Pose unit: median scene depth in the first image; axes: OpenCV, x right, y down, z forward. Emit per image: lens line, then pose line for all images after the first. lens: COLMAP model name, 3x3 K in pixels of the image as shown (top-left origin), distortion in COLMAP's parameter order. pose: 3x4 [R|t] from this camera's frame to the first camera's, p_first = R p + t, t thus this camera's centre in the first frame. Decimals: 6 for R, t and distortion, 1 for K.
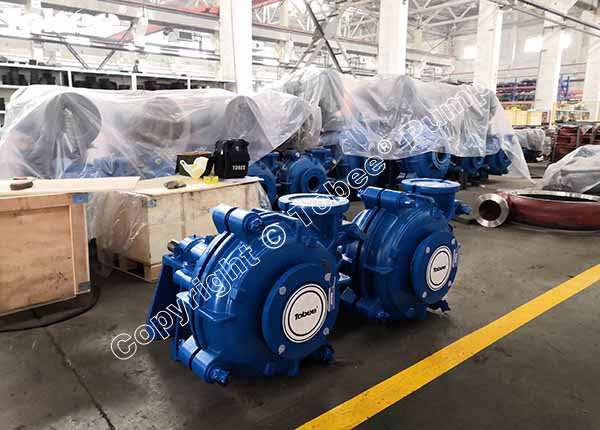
lens RADIAL K [[463.7, 0, 299.7], [0, 463.7, 231.6], [0, 0, 1]] dist [0.007880, 0.008897]
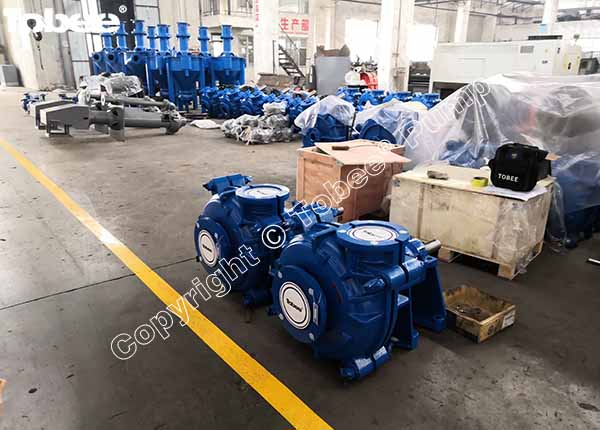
lens RADIAL K [[470.6, 0, 300.0], [0, 470.6, 215.0], [0, 0, 1]] dist [0.018985, 0.003859]
pose [[-0.044192, 0.302643, -0.952079, 0.836425], [-0.238482, 0.922262, 0.304234, -0.278036], [0.970141, 0.240498, 0.031418, 0.678379]]
